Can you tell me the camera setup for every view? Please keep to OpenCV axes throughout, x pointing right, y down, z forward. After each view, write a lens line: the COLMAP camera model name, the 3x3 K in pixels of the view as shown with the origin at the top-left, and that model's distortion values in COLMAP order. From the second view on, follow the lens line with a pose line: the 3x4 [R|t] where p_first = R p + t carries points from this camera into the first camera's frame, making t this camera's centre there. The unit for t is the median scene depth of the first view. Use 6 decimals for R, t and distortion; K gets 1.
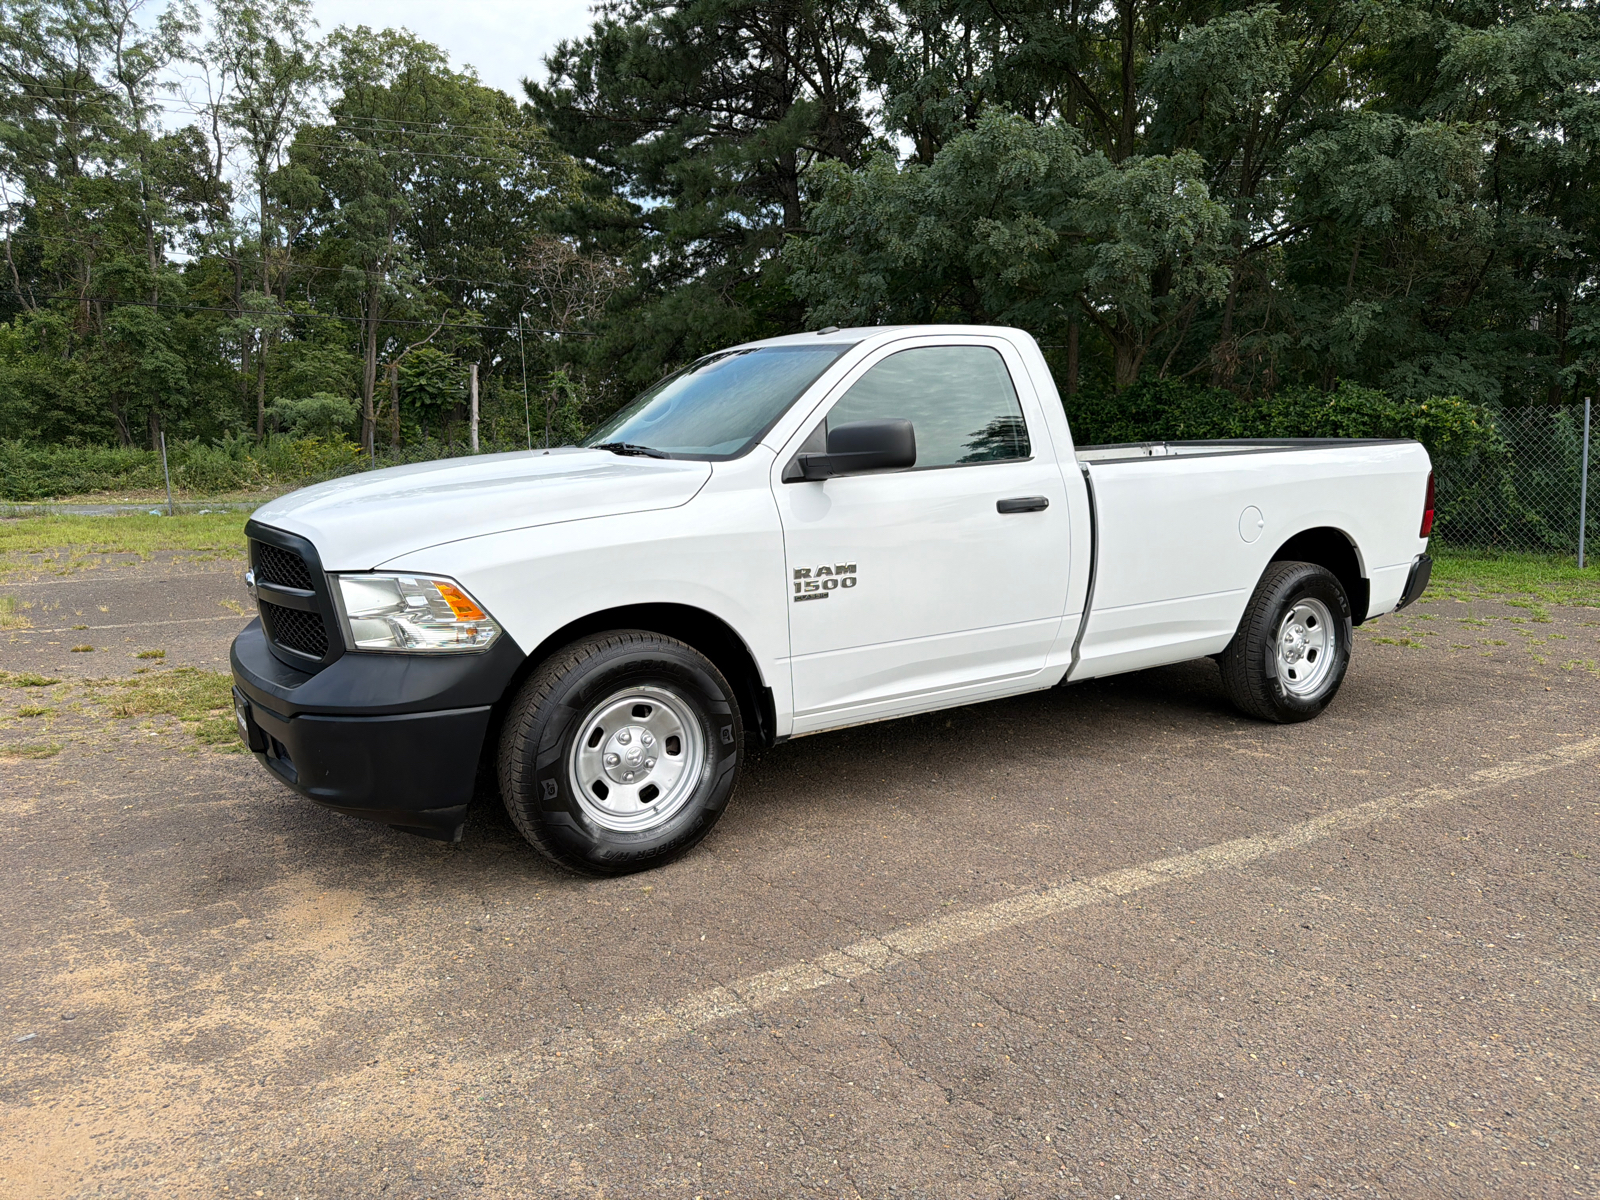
lens RADIAL K [[1124.5, 0, 808.4], [0, 1124.5, 602.5], [0, 0, 1]] dist [0.042797, -0.054891]
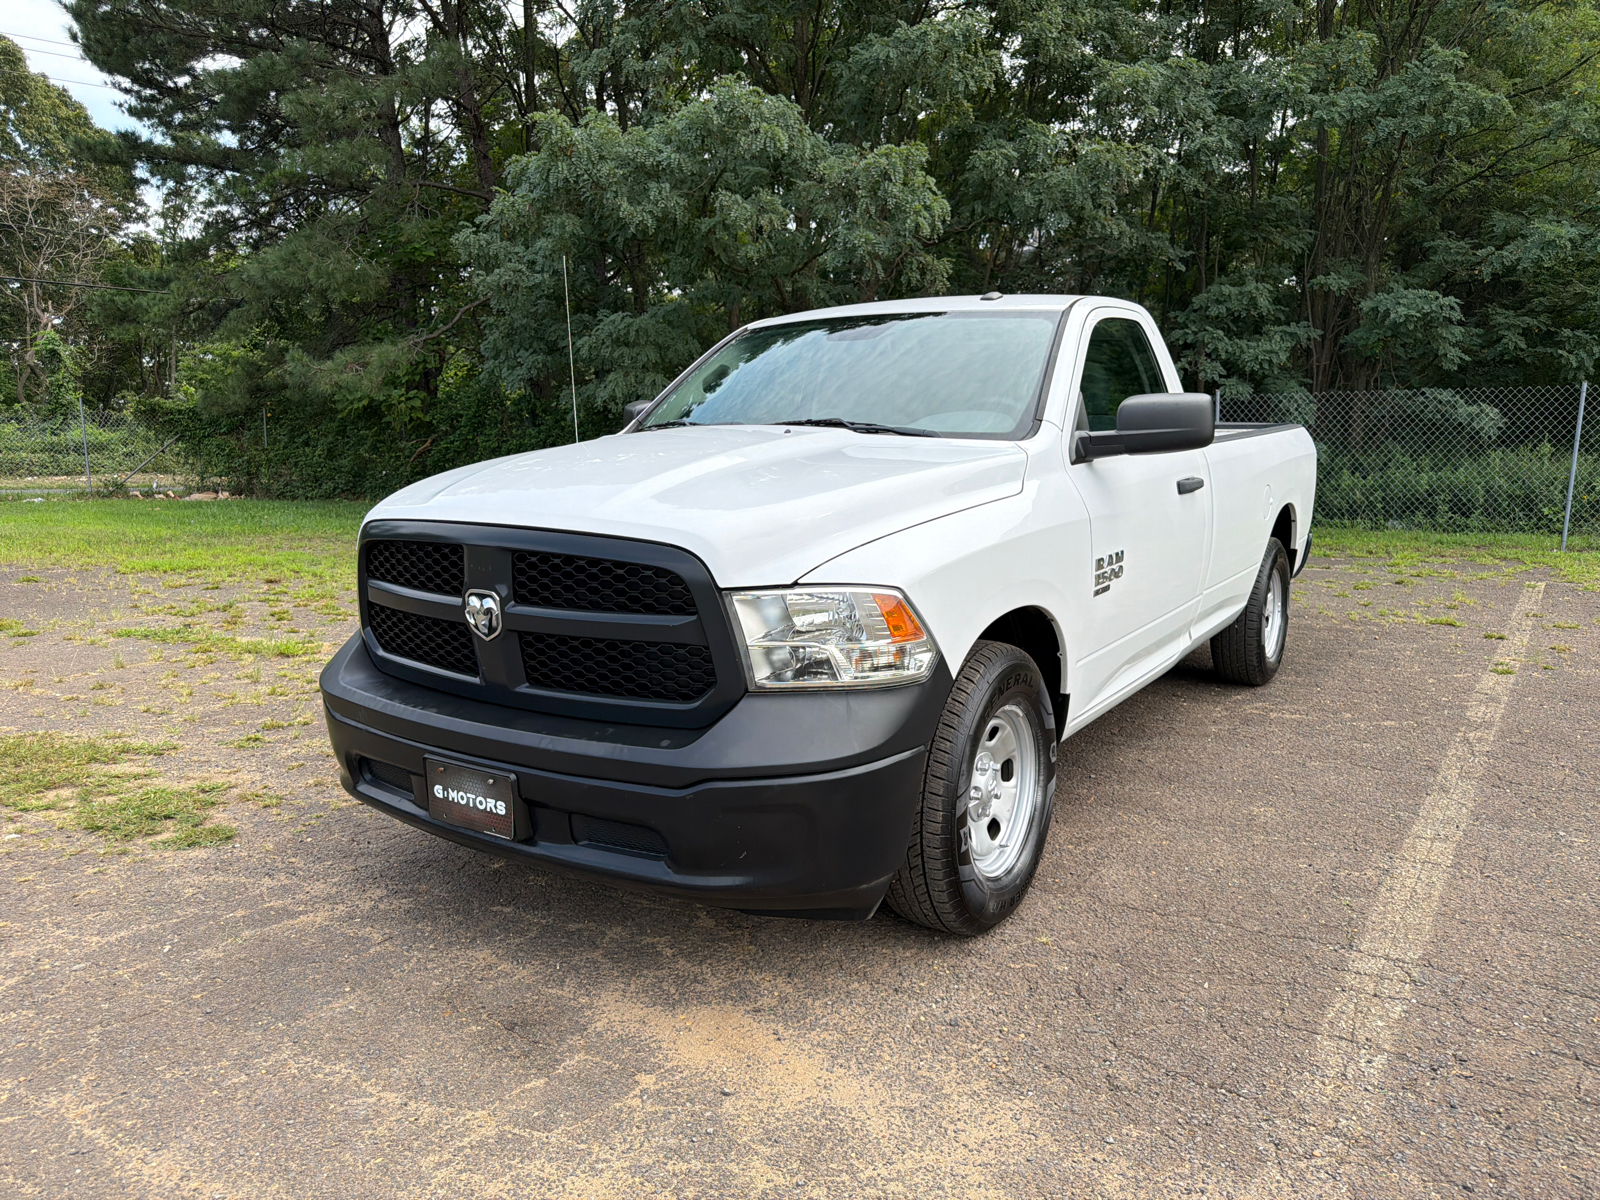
lens RADIAL K [[1124.5, 0, 809.8], [0, 1124.5, 603.8], [0, 0, 1]] dist [0.042797, -0.054891]
pose [[0.916333, -0.053287, 0.396854, -0.400141], [0.046457, 0.998560, 0.026812, -0.020245], [-0.397712, -0.006133, 0.917490, 0.178823]]
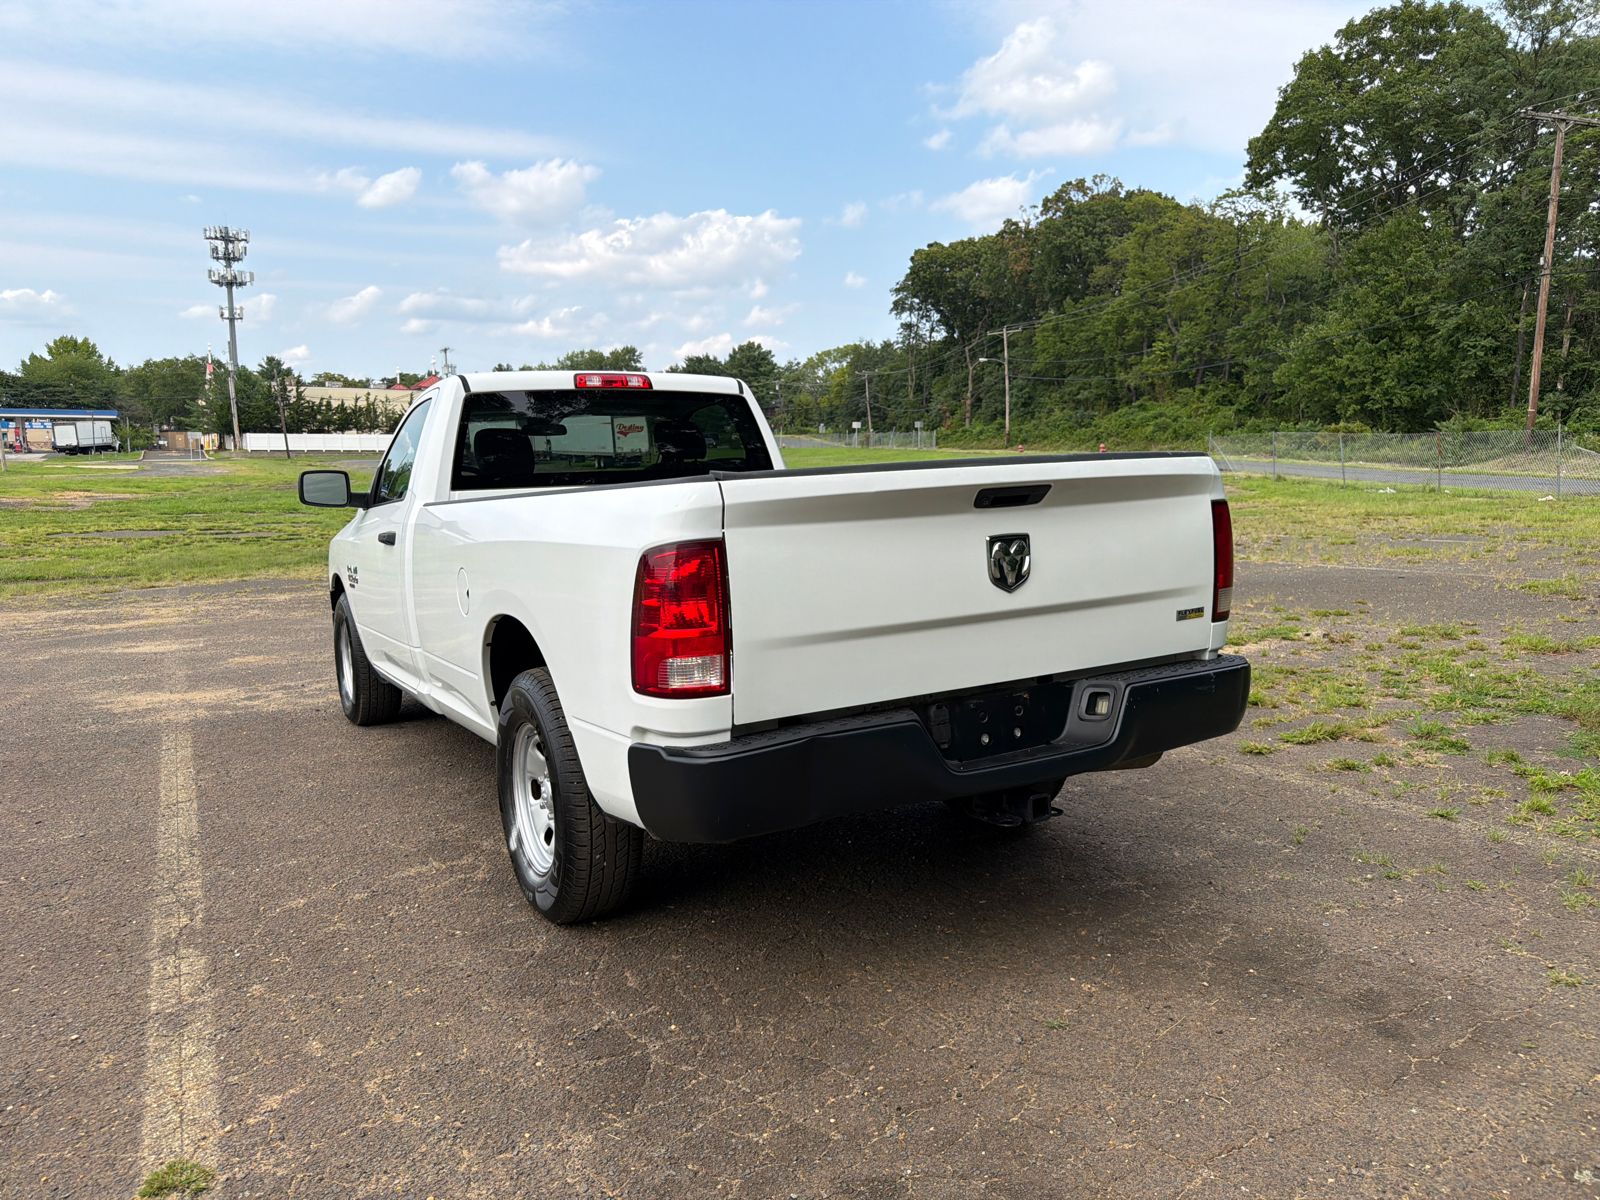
lens RADIAL K [[1124.5, 0, 800.1], [0, 1124.5, 619.9], [0, 0, 1]] dist [0.042797, -0.054891]
pose [[-0.046414, 0.137499, -0.989414, 1.045777], [-0.100067, 0.984859, 0.141560, -0.165637], [0.993898, 0.105578, -0.031953, 1.152385]]
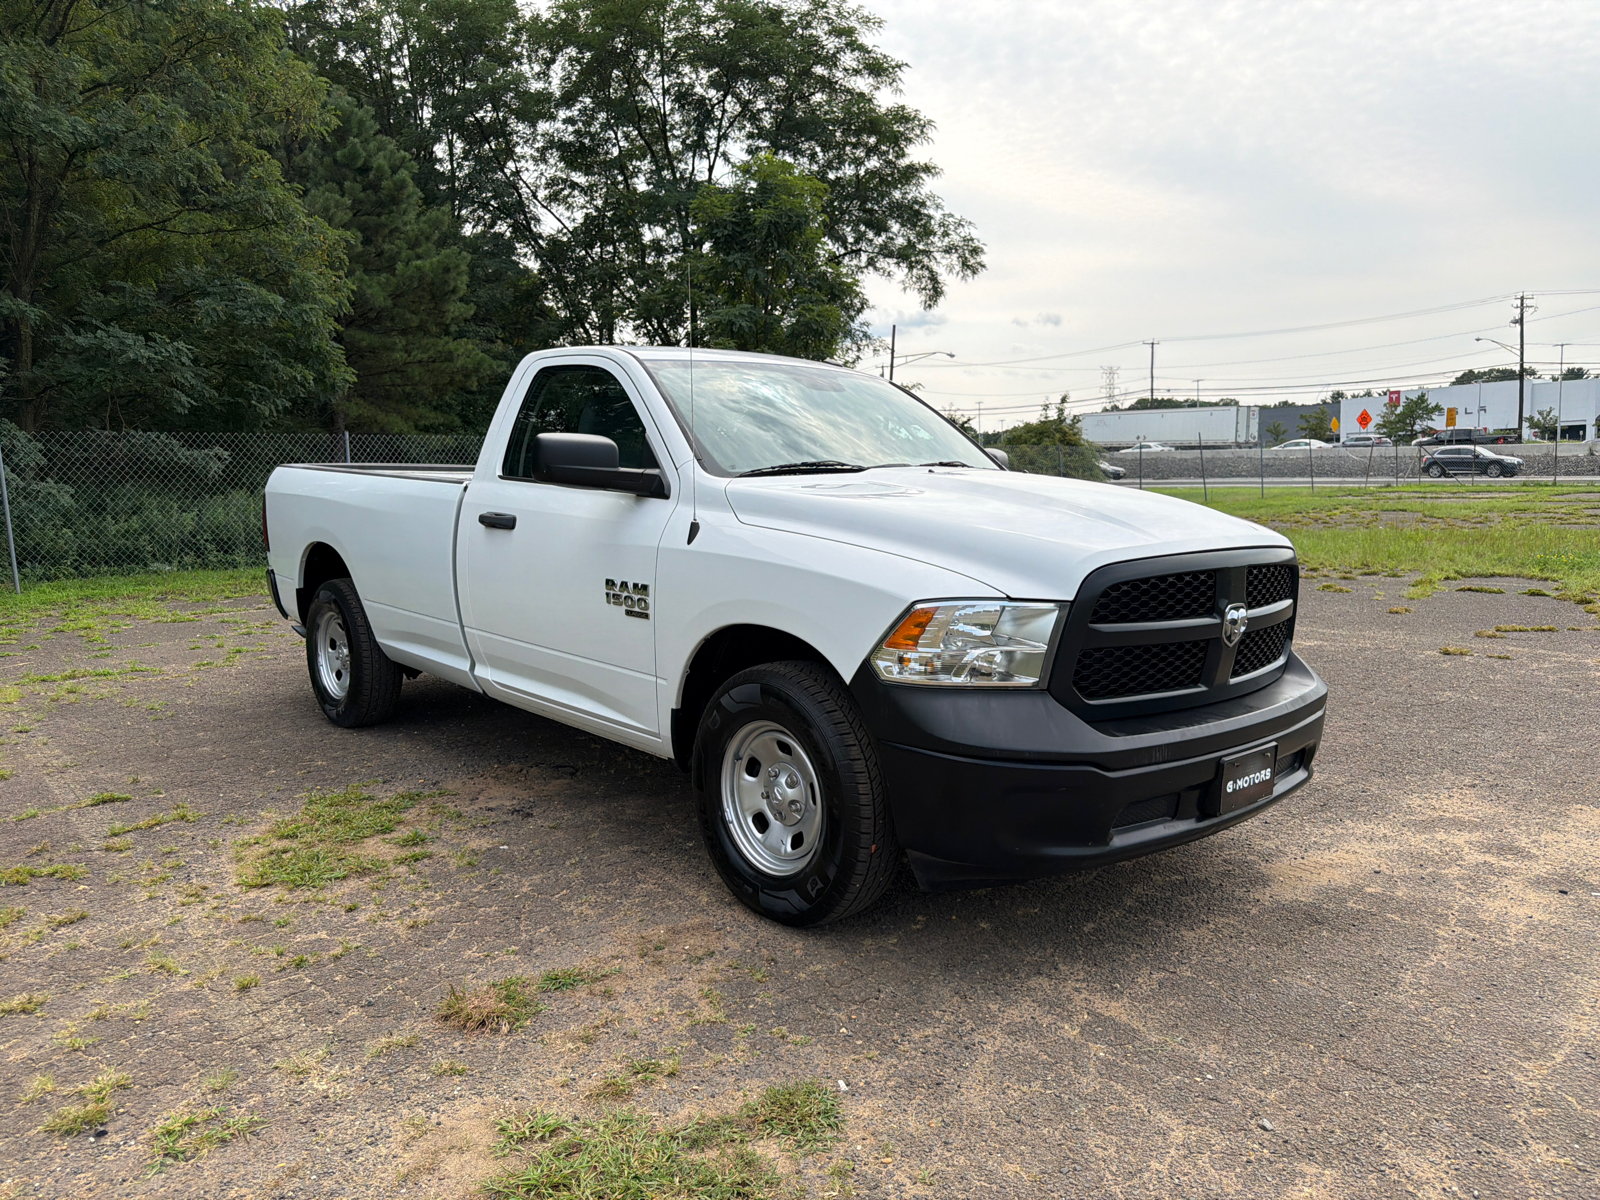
lens RADIAL K [[1124.5, 0, 801.7], [0, 1124.5, 601.4], [0, 0, 1]] dist [0.042797, -0.054891]
pose [[-0.146857, -0.104392, 0.983634, -0.879114], [0.132528, 0.983373, 0.124151, -0.123443], [-0.980240, 0.148591, -0.130580, 0.980363]]
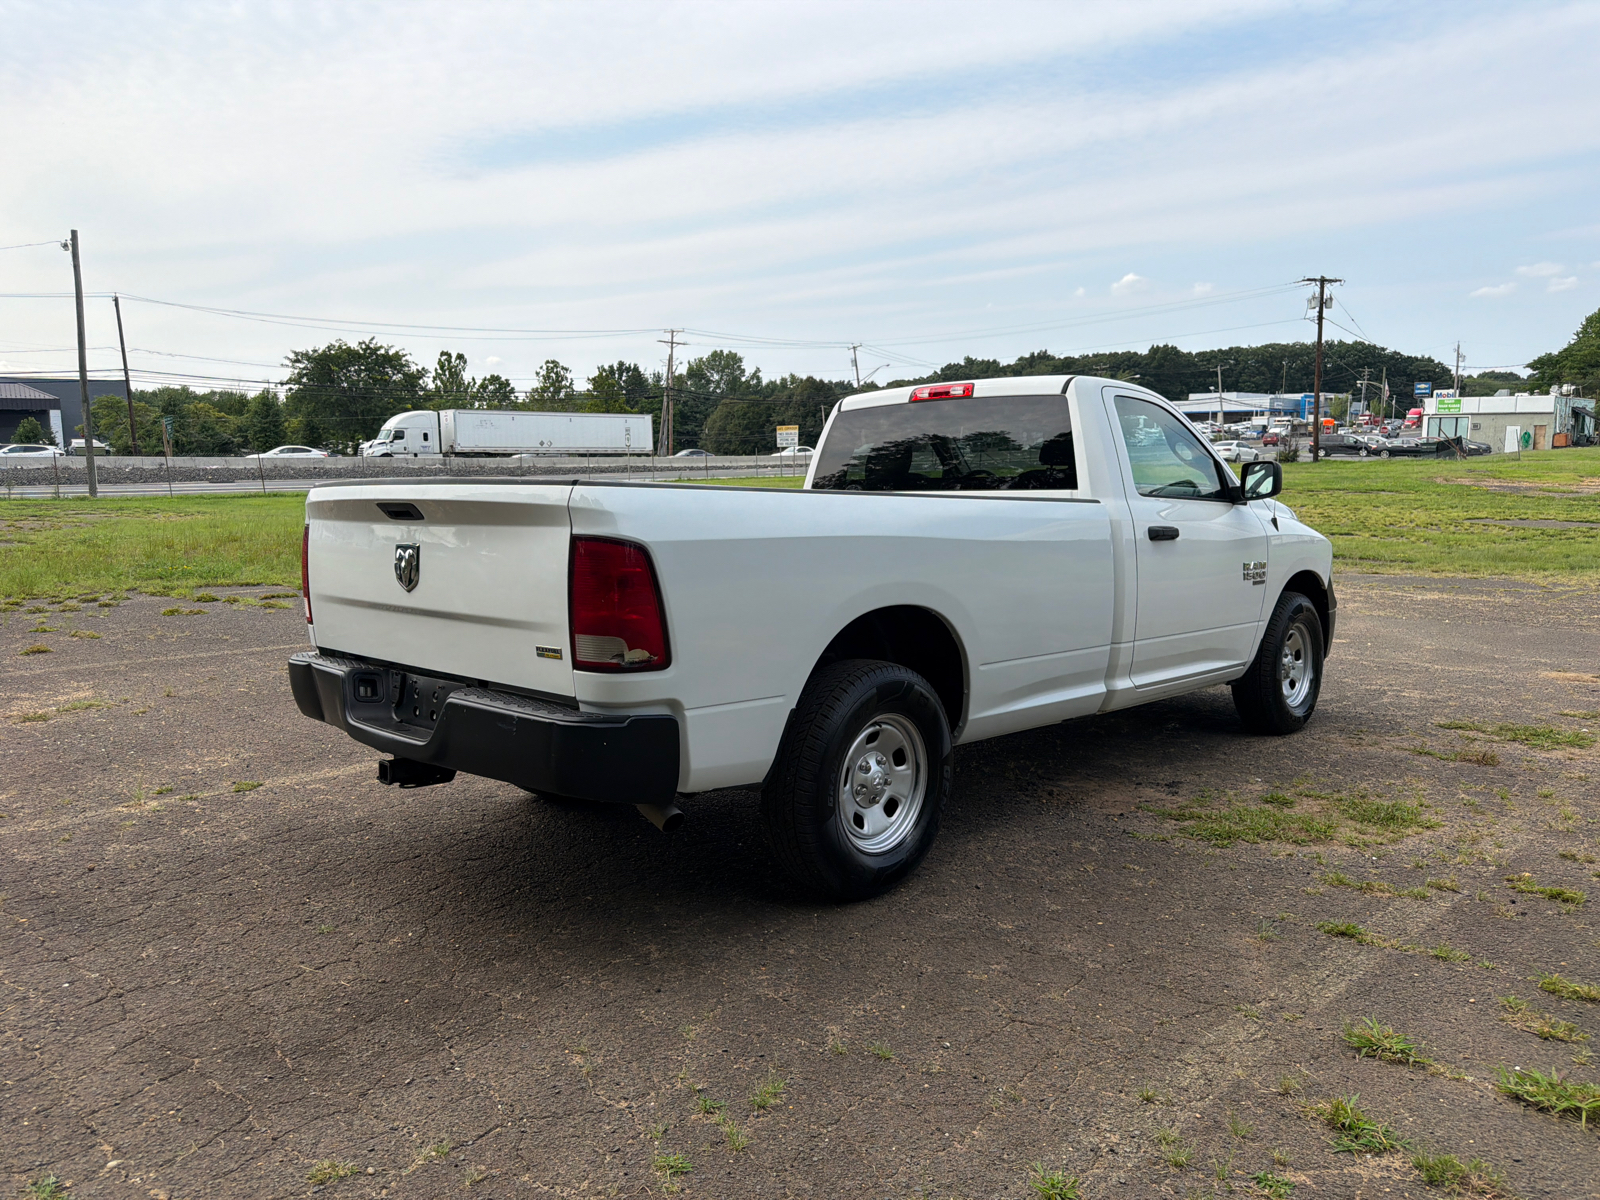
lens RADIAL K [[1124.5, 0, 796.6], [0, 1124.5, 615.6], [0, 0, 1]] dist [0.042797, -0.054891]
pose [[-0.973583, 0.036499, -0.225398, 0.449736], [-0.019769, 0.969961, 0.242456, -0.258935], [0.227477, 0.240507, -0.943616, 1.883594]]
